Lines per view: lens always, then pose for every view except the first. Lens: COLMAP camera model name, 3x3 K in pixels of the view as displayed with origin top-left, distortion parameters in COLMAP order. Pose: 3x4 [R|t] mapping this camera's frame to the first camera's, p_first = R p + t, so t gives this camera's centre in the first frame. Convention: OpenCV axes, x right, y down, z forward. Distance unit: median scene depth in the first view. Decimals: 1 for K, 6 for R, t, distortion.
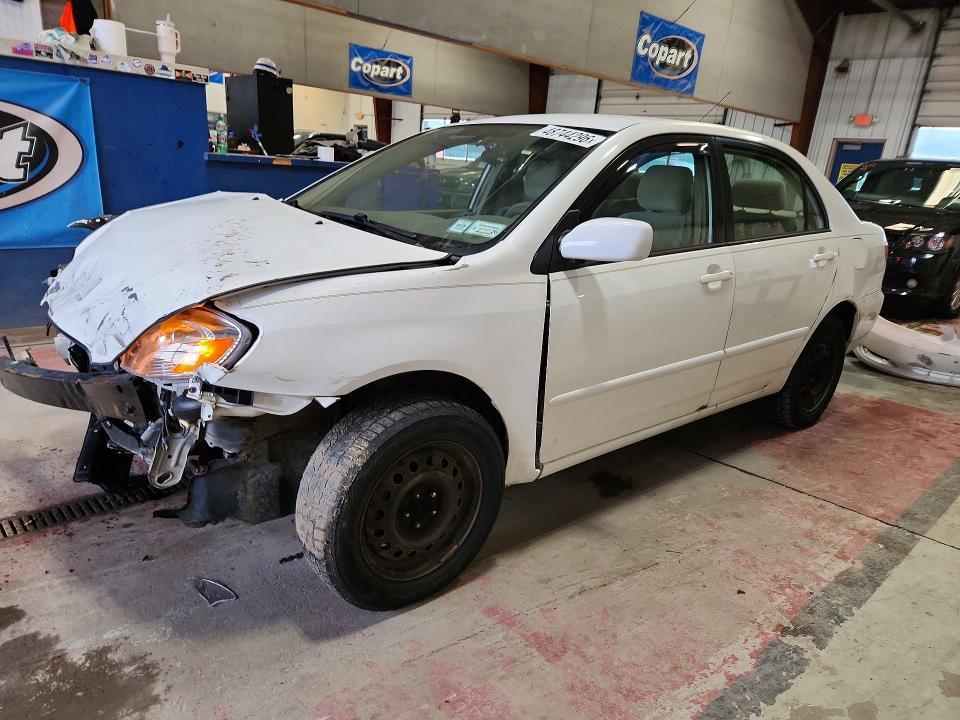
lens RADIAL K [[676.2, 0, 440.7], [0, 676.2, 361.0], [0, 0, 1]] dist [0.000144, -0.001640]
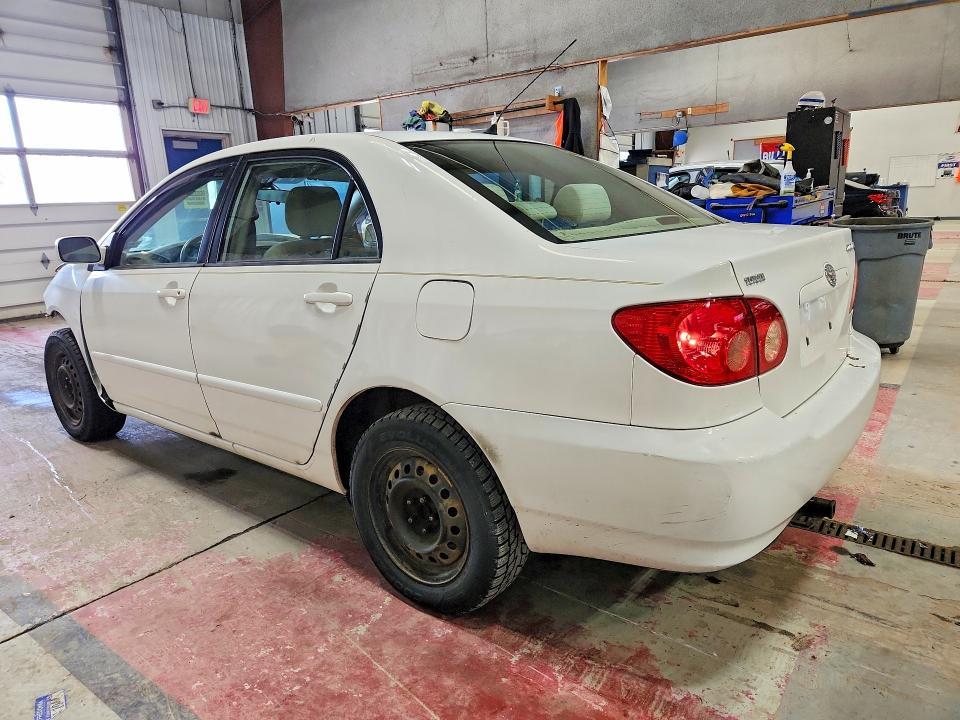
lens RADIAL K [[676.2, 0, 440.7], [0, 676.2, 361.0], [0, 0, 1]] dist [0.000144, -0.001640]
pose [[0.177426, 0.151623, -0.972384, 1.243793], [-0.265362, 0.958835, 0.101091, -0.179046], [0.947683, 0.240097, 0.210357, 1.029377]]
